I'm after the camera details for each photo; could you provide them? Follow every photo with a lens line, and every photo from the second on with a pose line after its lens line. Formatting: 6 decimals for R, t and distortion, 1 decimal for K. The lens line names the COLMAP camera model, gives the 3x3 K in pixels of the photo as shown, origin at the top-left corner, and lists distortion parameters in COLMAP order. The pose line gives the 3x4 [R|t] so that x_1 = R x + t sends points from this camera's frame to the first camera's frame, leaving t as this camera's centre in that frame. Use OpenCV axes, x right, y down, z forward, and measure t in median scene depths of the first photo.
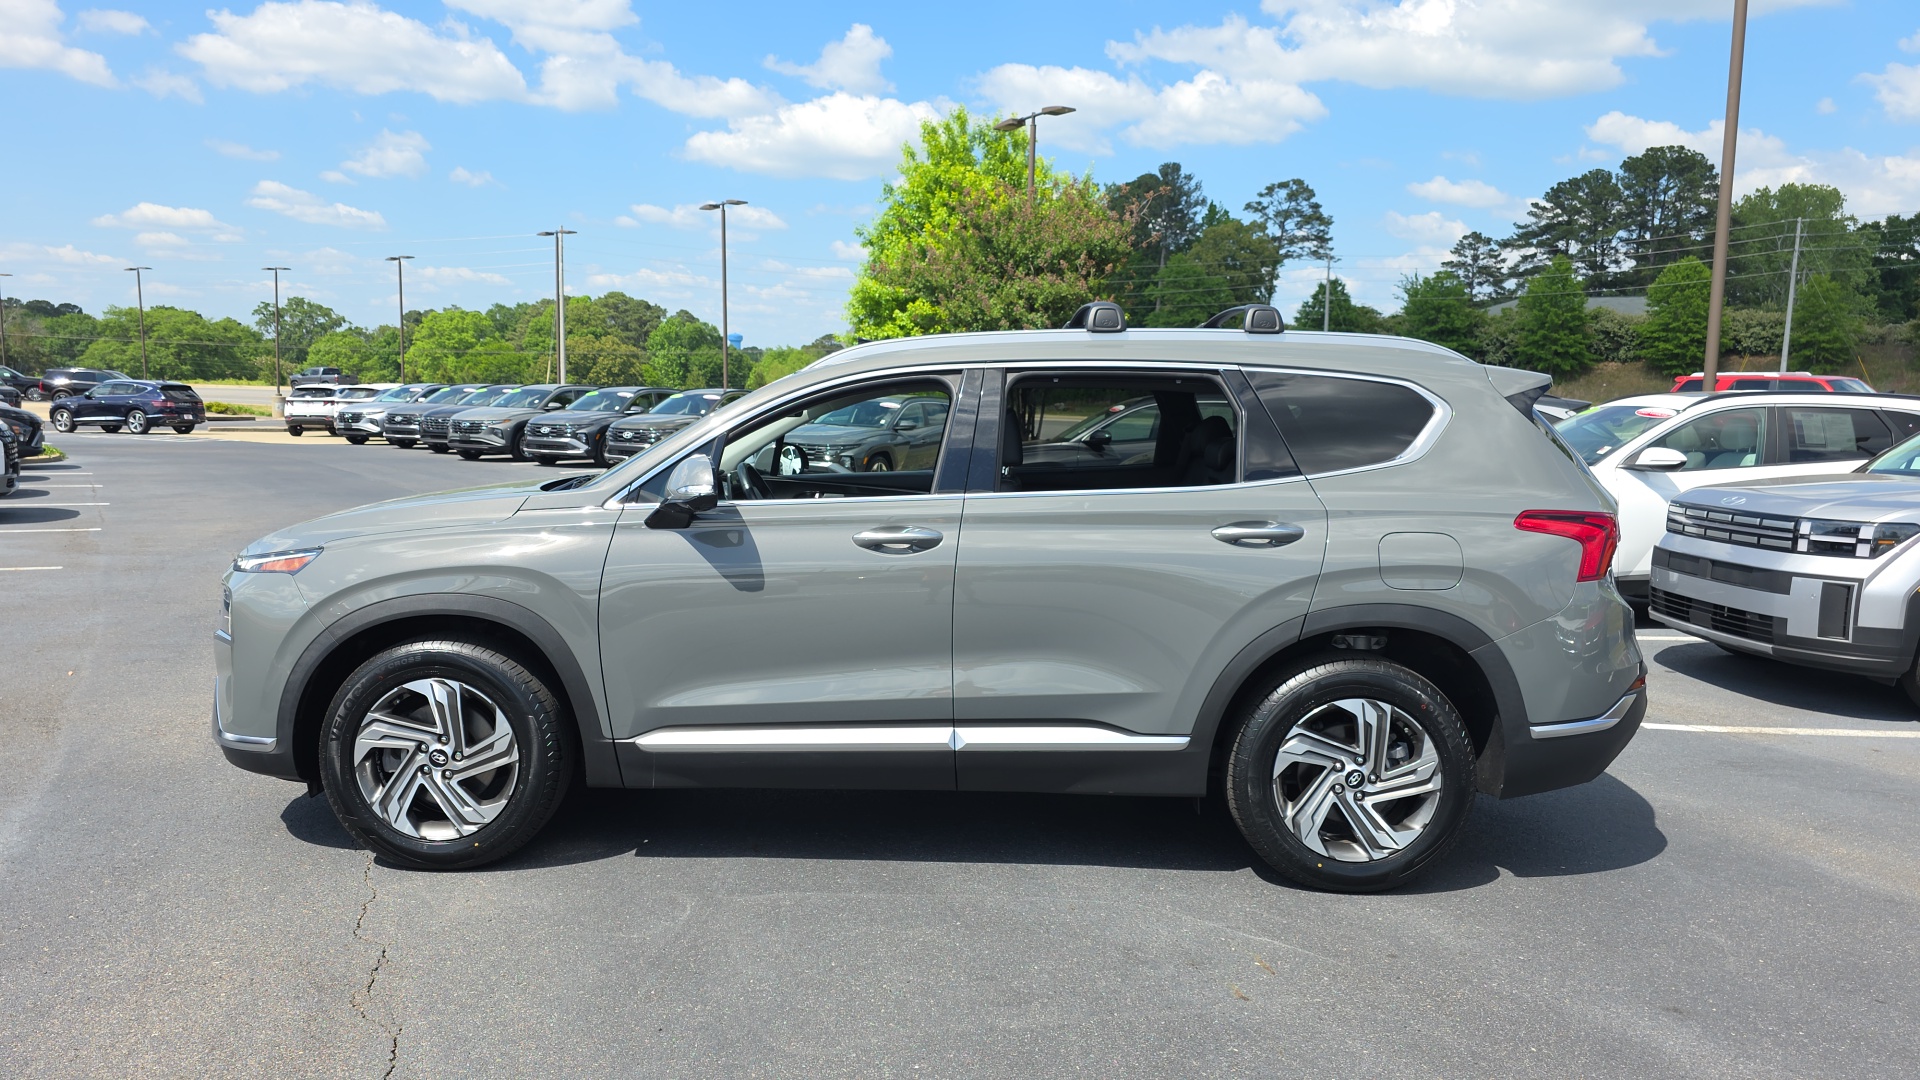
lens RADIAL K [[1252.5, 0, 960.0], [0, 1252.5, 540.0], [0, 0, 1]] dist [0.053786, -0.047842]
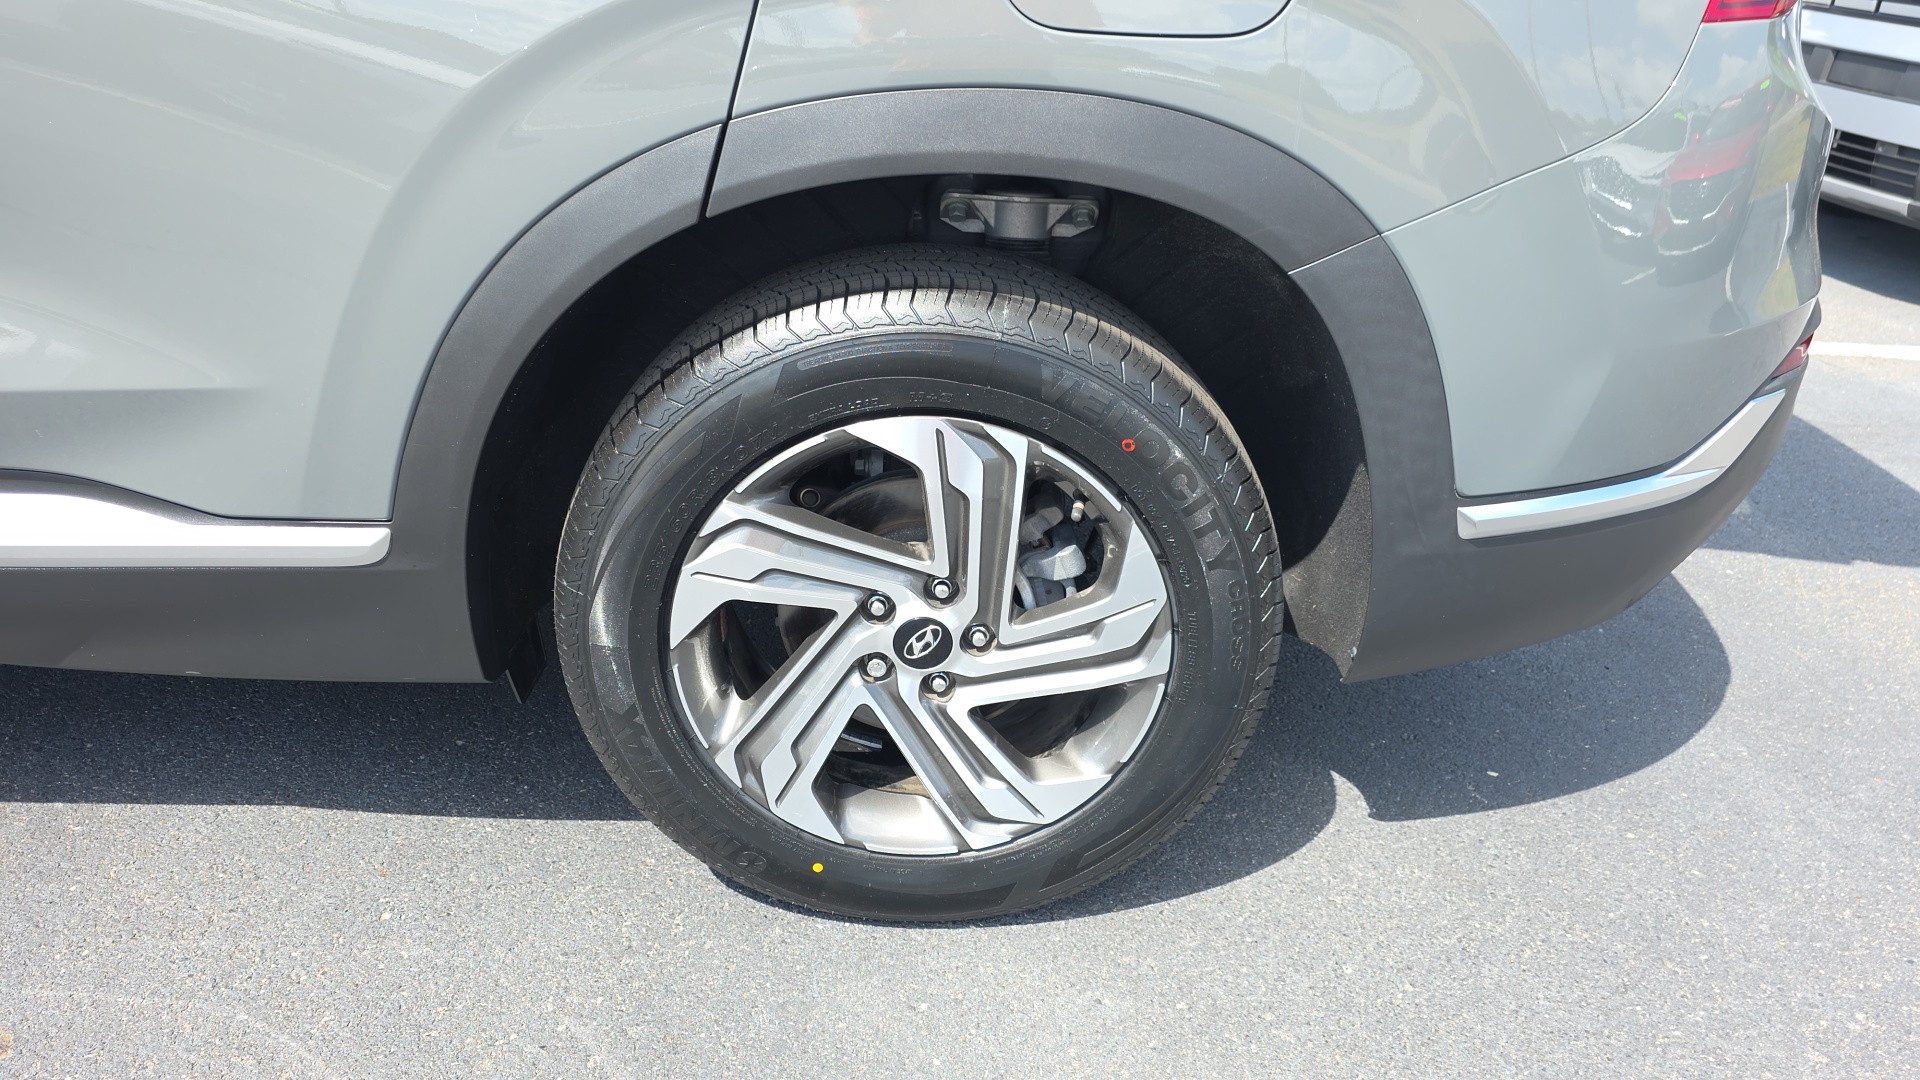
lens RADIAL K [[1306.6, 0, 956.0], [0, 1306.6, 544.8], [0, 0, 1]] dist [0.049723, -0.057144]
pose [[0.999283, 0.005583, 0.037439, 0.309004], [-0.018474, 0.935204, 0.353628, 0.042243], [-0.033039, -0.354067, 0.934636, 0.684112]]
